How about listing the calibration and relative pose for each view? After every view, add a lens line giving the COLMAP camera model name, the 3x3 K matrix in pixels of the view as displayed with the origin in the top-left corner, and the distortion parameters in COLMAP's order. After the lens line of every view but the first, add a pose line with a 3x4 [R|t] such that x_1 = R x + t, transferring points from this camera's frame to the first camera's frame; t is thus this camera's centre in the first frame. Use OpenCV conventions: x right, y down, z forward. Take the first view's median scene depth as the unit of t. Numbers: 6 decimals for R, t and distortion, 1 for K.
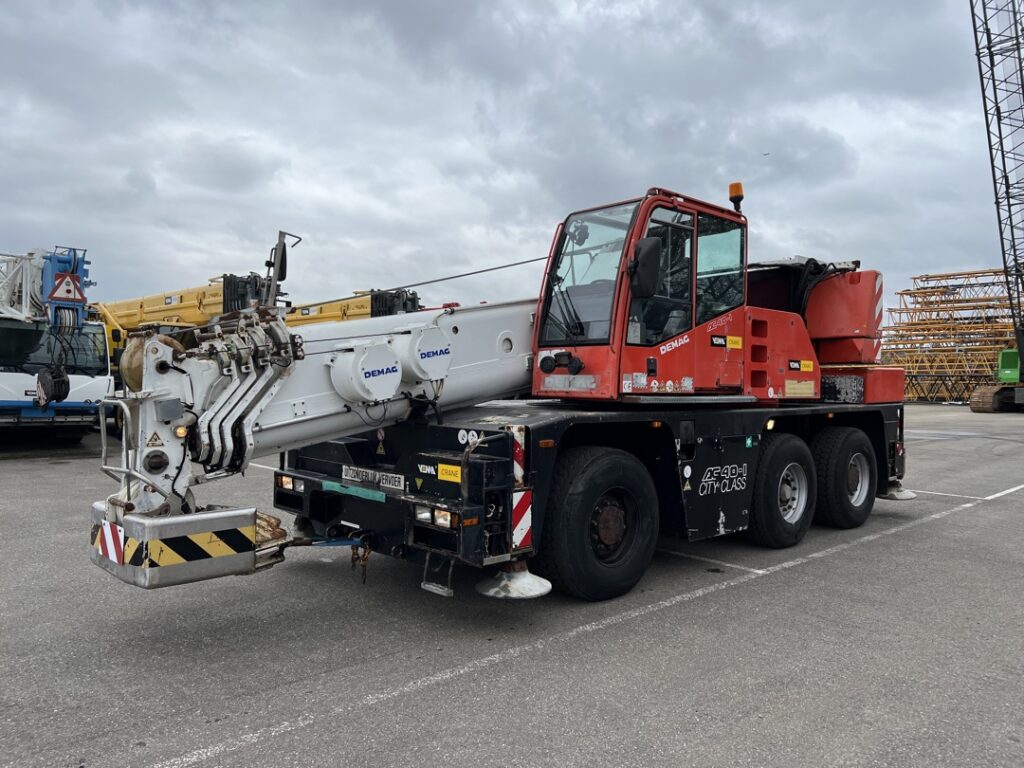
lens RADIAL K [[758.7, 0, 517.5], [0, 758.7, 399.2], [0, 0, 1]] dist [0.082283, -0.103442]
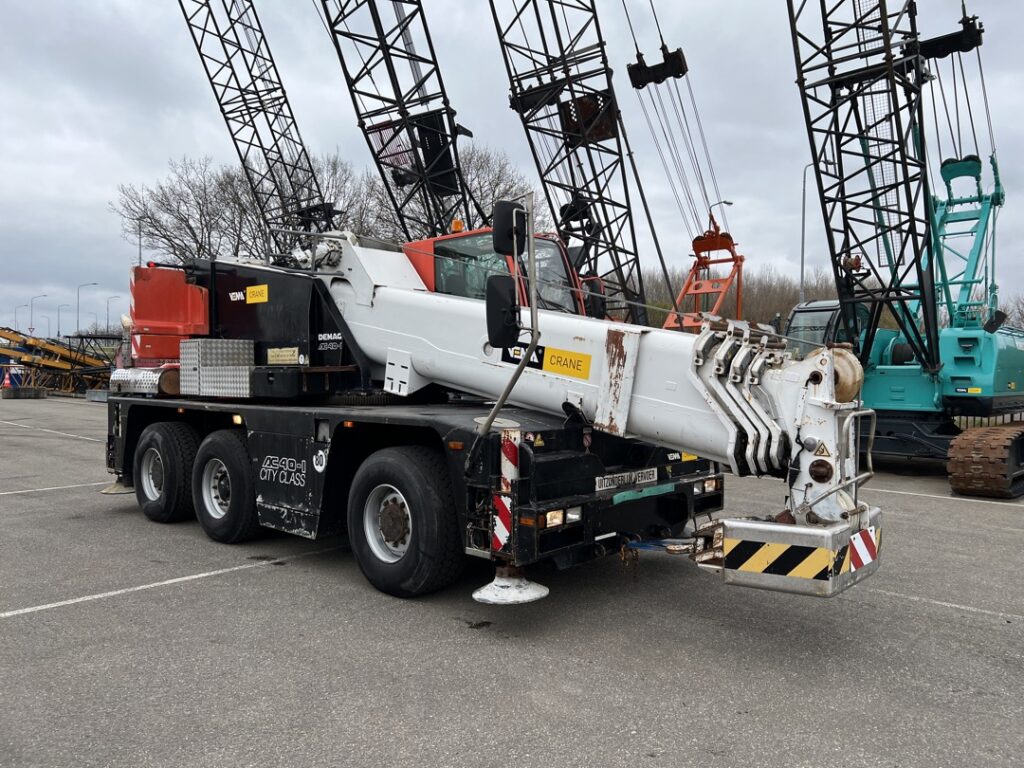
lens RADIAL K [[758.7, 0, 517.5], [0, 758.7, 399.2], [0, 0, 1]] dist [0.082283, -0.103442]
pose [[-0.063472, -0.043920, 0.997017, -1.328782], [0.023927, 0.998677, 0.045516, -0.061697], [-0.997697, 0.026745, -0.062337, 1.336235]]
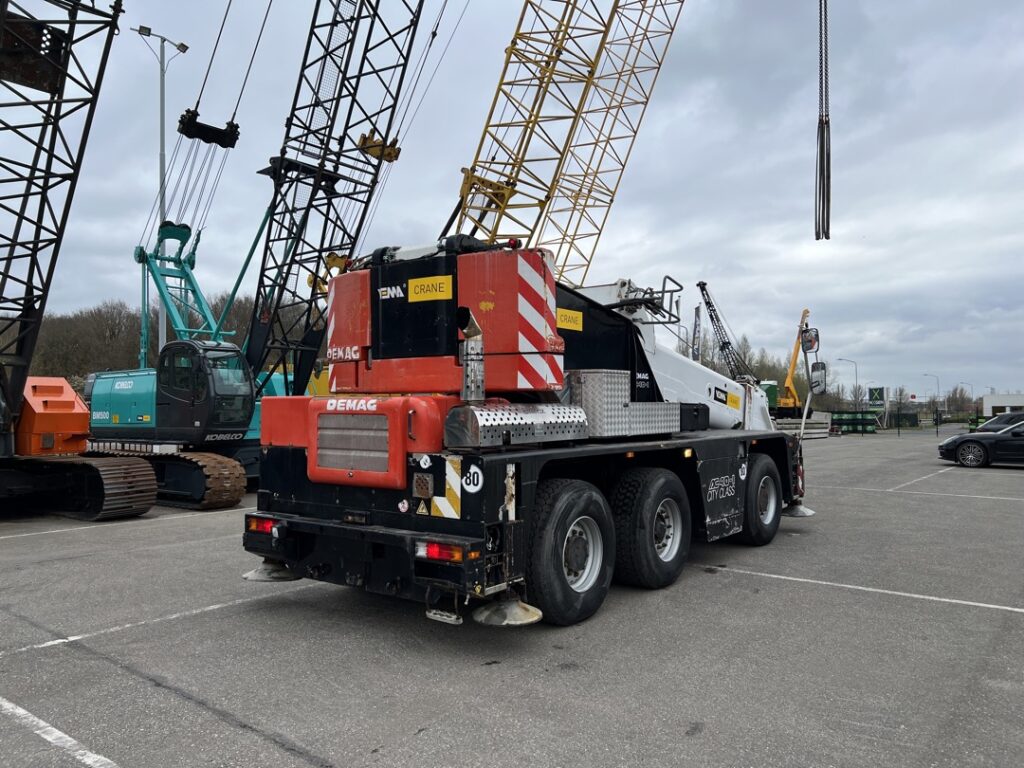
lens RADIAL K [[758.7, 0, 517.5], [0, 758.7, 399.2], [0, 0, 1]] dist [0.082283, -0.103442]
pose [[-0.988190, -0.007537, -0.153050, 1.408305], [-0.010453, 0.999779, 0.018258, -0.114838], [0.152878, 0.019642, -0.988050, 3.857498]]
